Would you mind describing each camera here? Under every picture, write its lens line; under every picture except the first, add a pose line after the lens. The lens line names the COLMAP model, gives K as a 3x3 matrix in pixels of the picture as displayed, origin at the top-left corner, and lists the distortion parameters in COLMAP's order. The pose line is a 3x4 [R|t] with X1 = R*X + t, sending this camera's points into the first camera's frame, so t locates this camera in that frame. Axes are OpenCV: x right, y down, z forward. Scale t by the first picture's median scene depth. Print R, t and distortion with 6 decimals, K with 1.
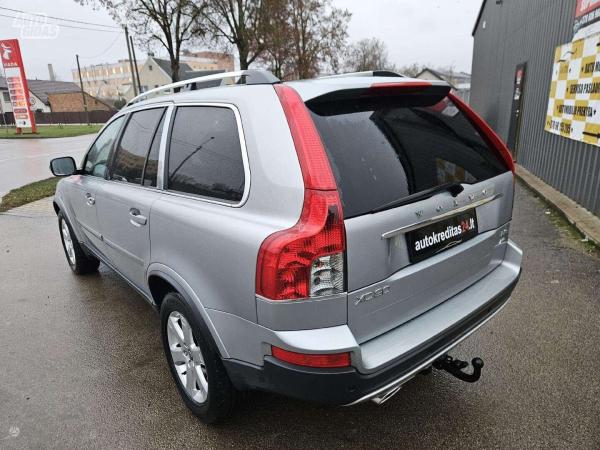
lens RADIAL K [[420.1, 0, 301.8], [0, 420.1, 222.1], [0, 0, 1]] dist [0.042123, -0.046483]
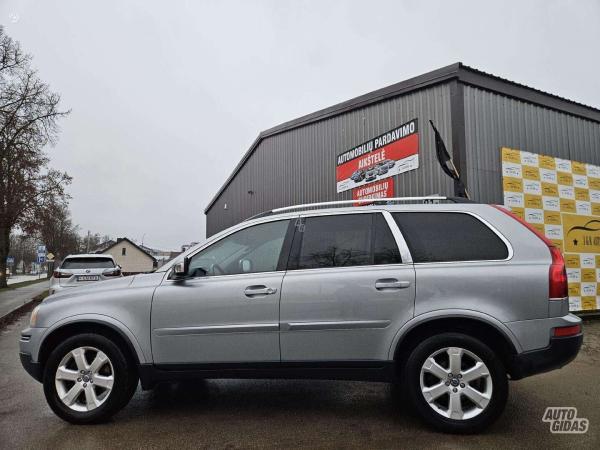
lens RADIAL K [[414.2, 0, 285.2], [0, 414.2, 223.4], [0, 0, 1]] dist [0.012121, 0.002931]
pose [[0.686188, 0.116436, 0.718045, -0.860469], [0.179307, 0.929574, -0.322088, 0.090544], [-0.704979, 0.349763, 0.616985, 0.204250]]
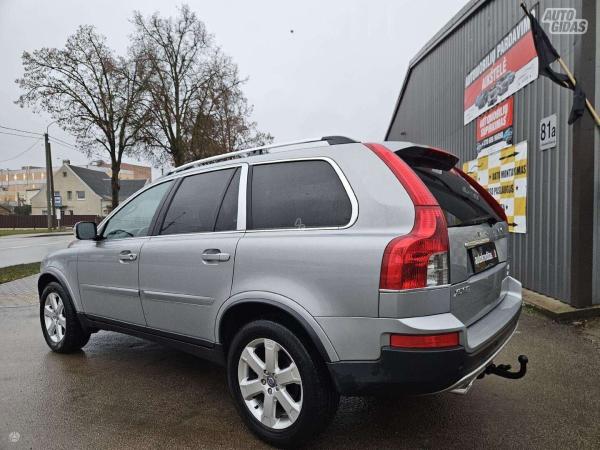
lens RADIAL K [[417.8, 0, 300.0], [0, 417.8, 225.0], [0, 0, 1]] dist [0.068007, -0.080613]
pose [[0.974050, 0.022164, 0.225243, -0.229181], [0.037615, 0.965500, -0.257670, 0.109050], [-0.223184, 0.259456, 0.939612, -0.059314]]
